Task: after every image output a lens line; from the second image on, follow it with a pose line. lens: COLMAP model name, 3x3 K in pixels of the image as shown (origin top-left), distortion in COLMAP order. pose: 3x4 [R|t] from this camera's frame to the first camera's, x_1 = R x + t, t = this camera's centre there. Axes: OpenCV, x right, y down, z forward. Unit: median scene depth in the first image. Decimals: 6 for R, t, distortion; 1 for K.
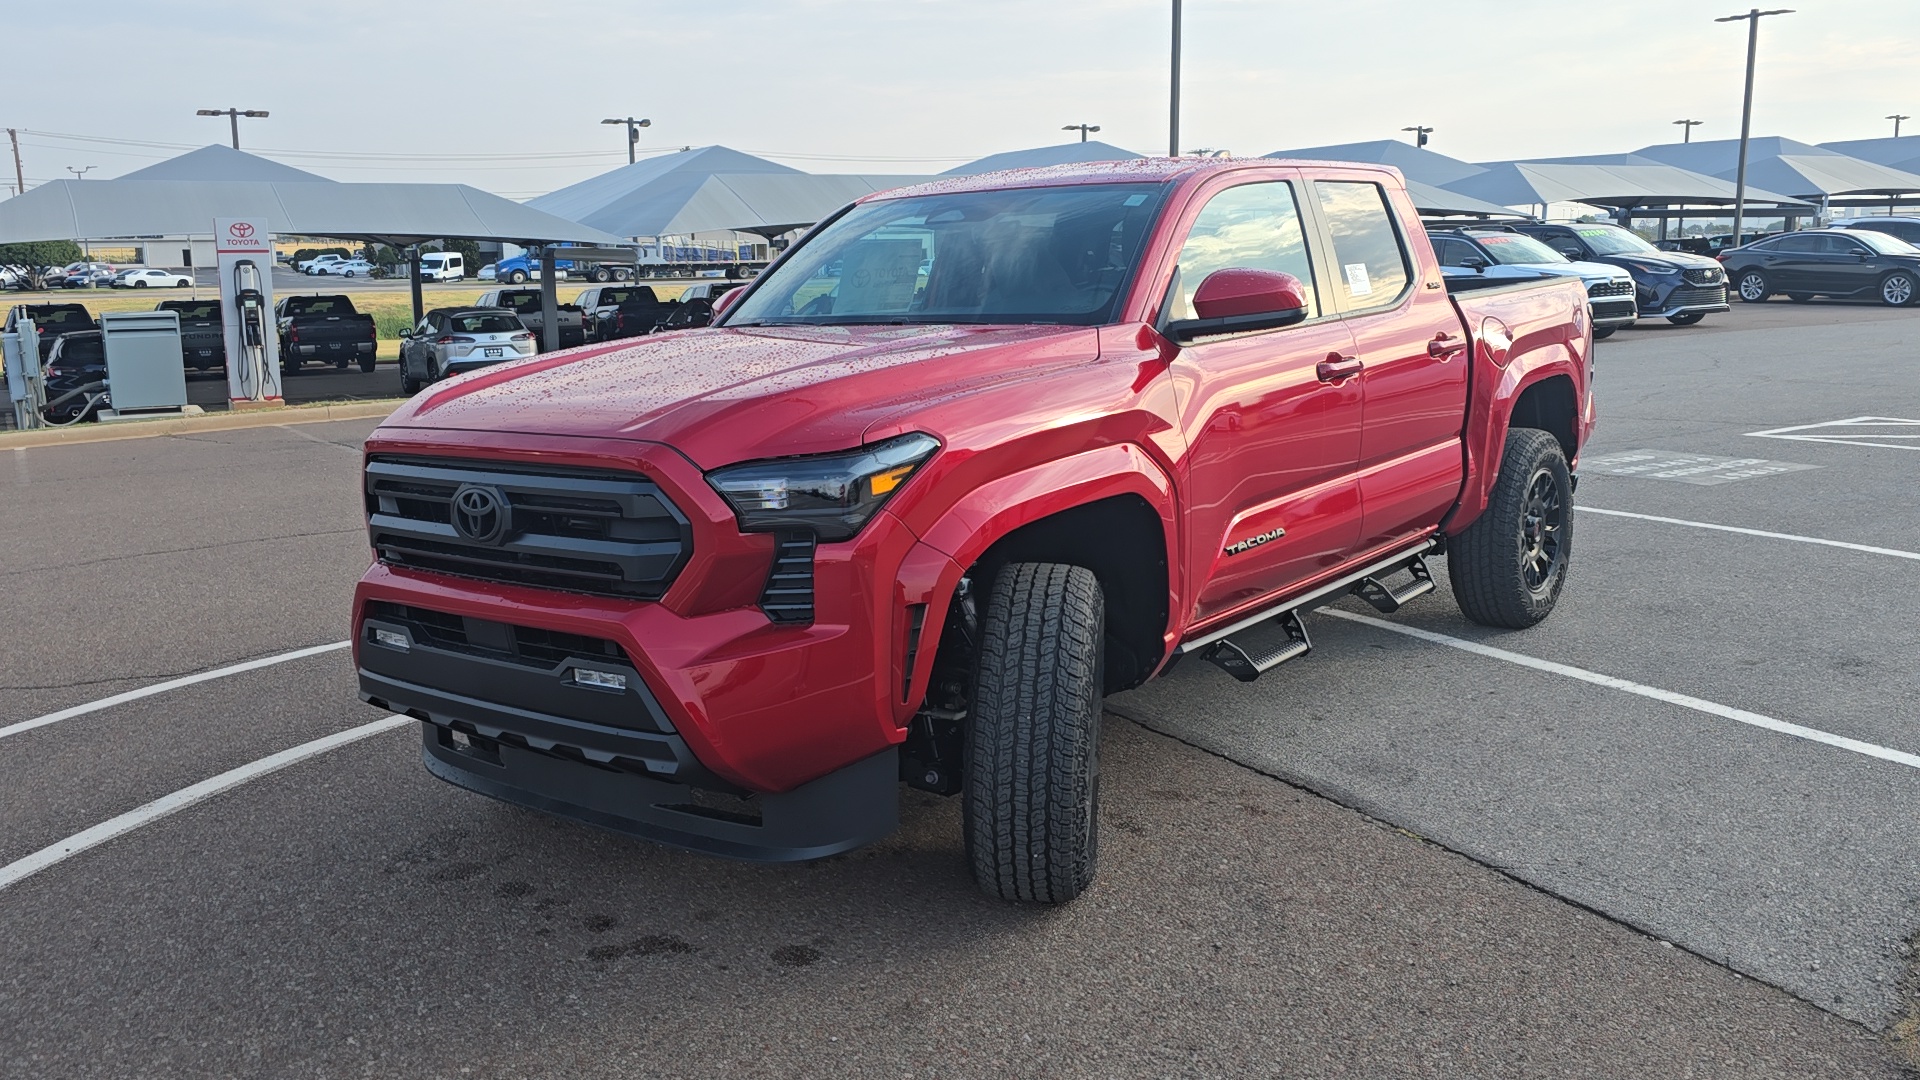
lens RADIAL K [[1603.5, 0, 962.1], [0, 1603.5, 455.7], [0, 0, 1]] dist [0.032099, -0.040391]
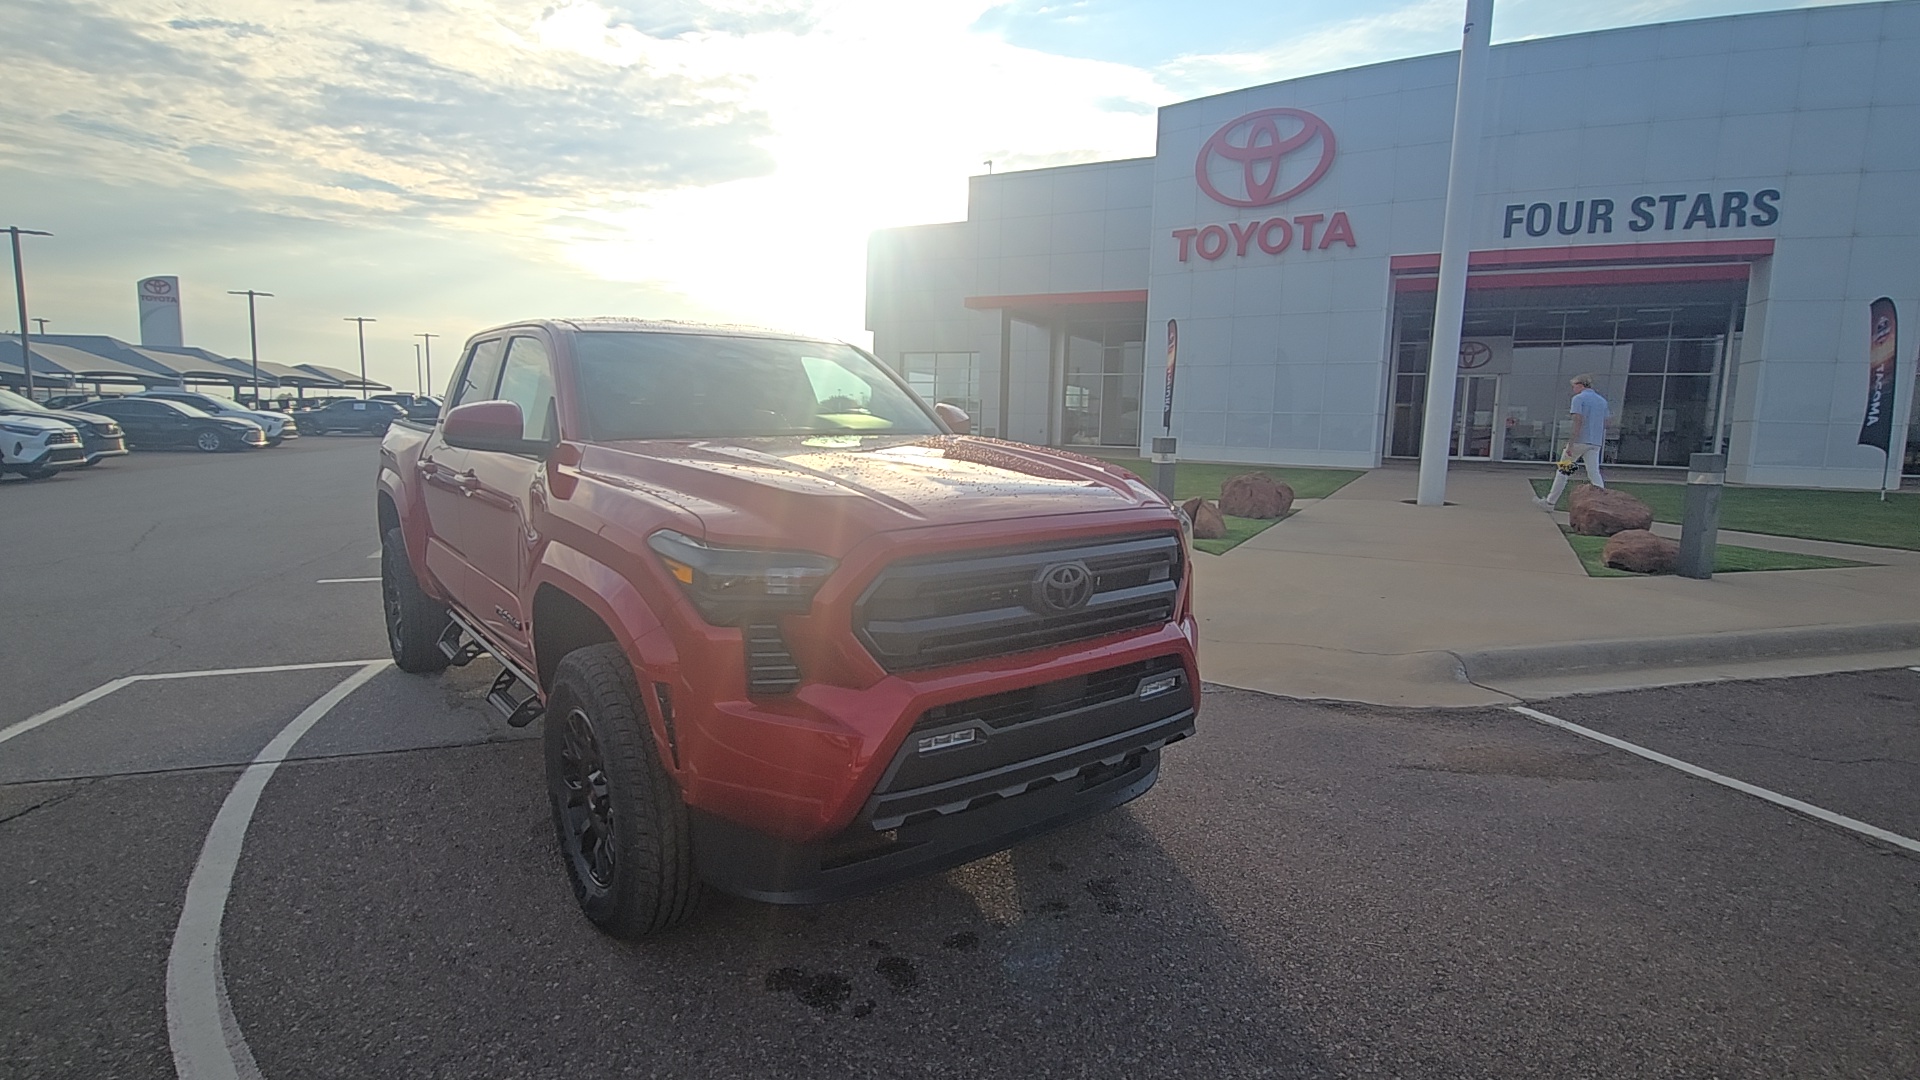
lens RADIAL K [[972.6, 0, 959.1], [0, 972.6, 534.6], [0, 0, 1]] dist [0.001907, -0.001074]
pose [[0.246557, -0.091908, 0.964760, -0.759000], [0.102494, 0.992383, 0.068346, -0.044802], [-0.963693, 0.082031, 0.254099, 0.682126]]
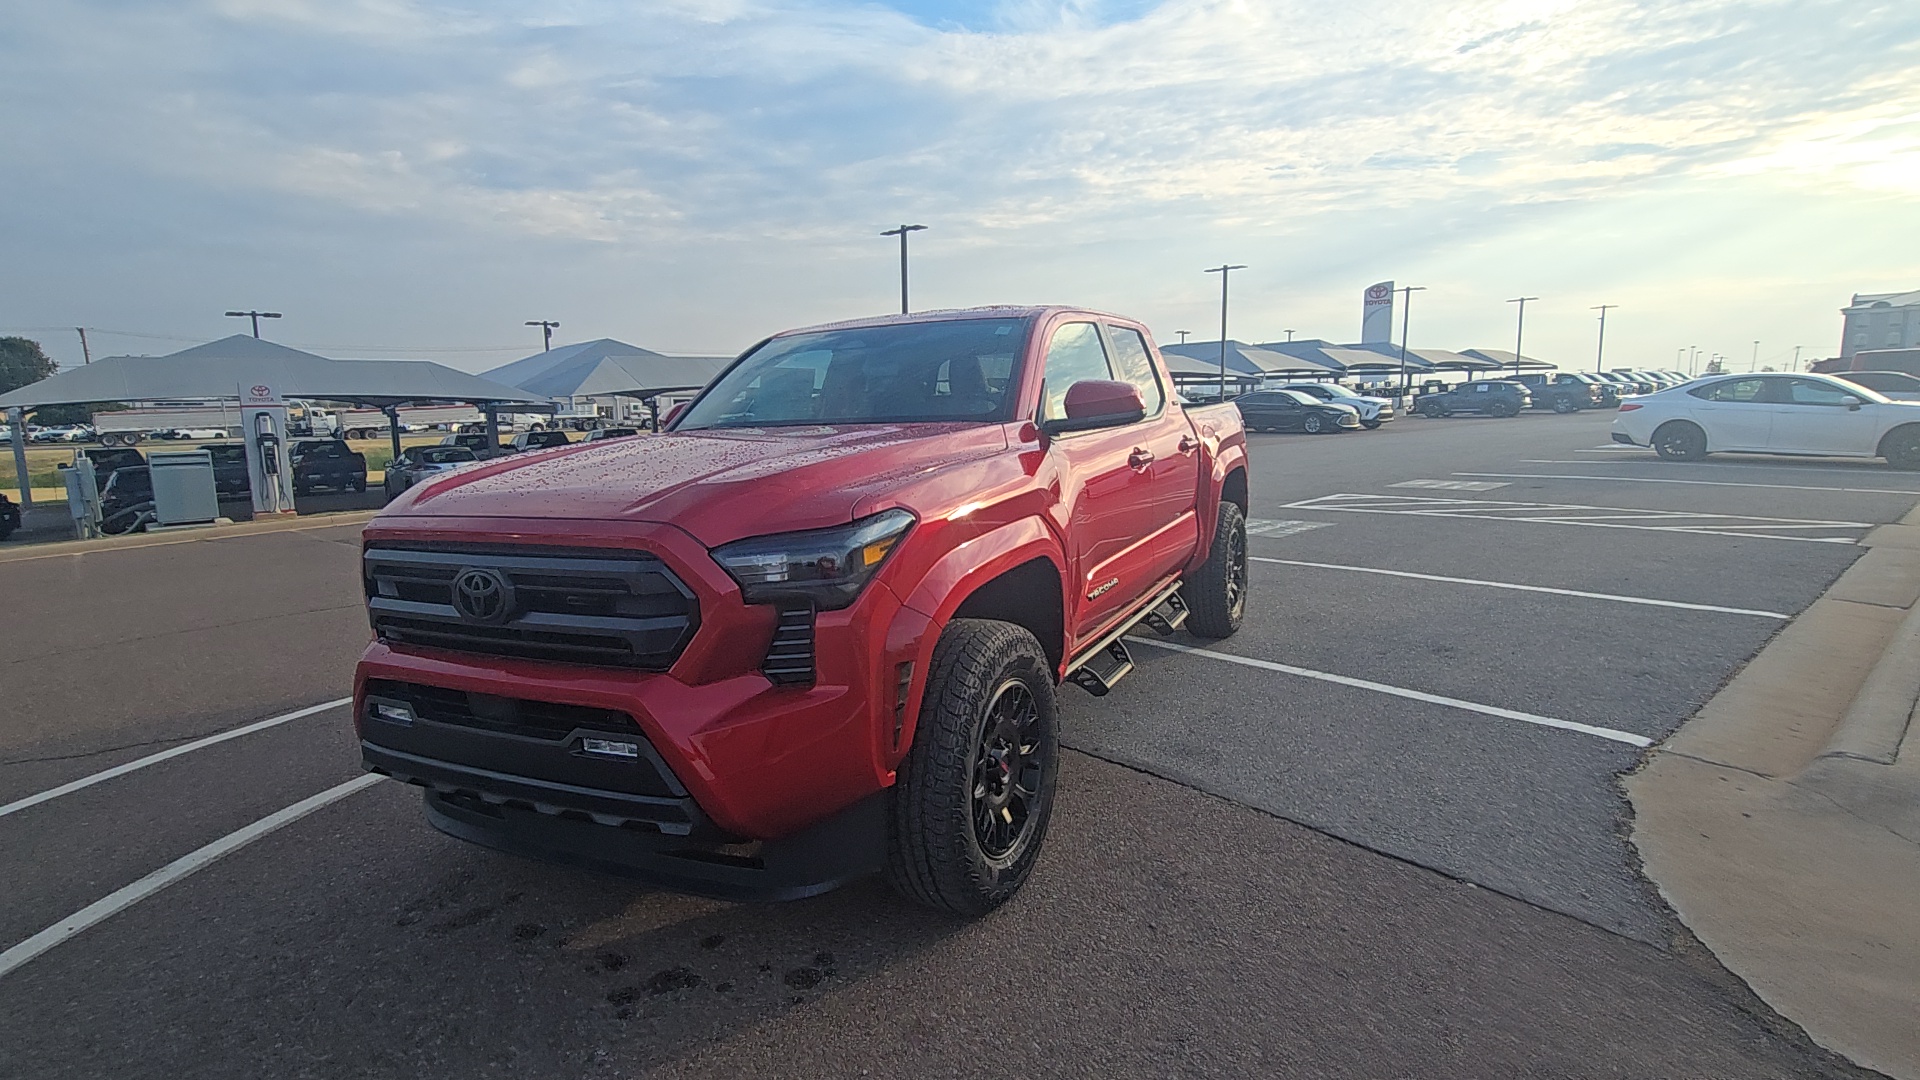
lens RADIAL K [[972.6, 0, 953.9], [0, 972.6, 543.9], [0, 0, 1]] dist [0.001907, -0.001074]
pose [[0.981222, -0.034592, 0.189754, -0.088027], [0.032698, 0.999379, 0.013102, 0.002283], [-0.190089, -0.006652, 0.981744, 0.237431]]
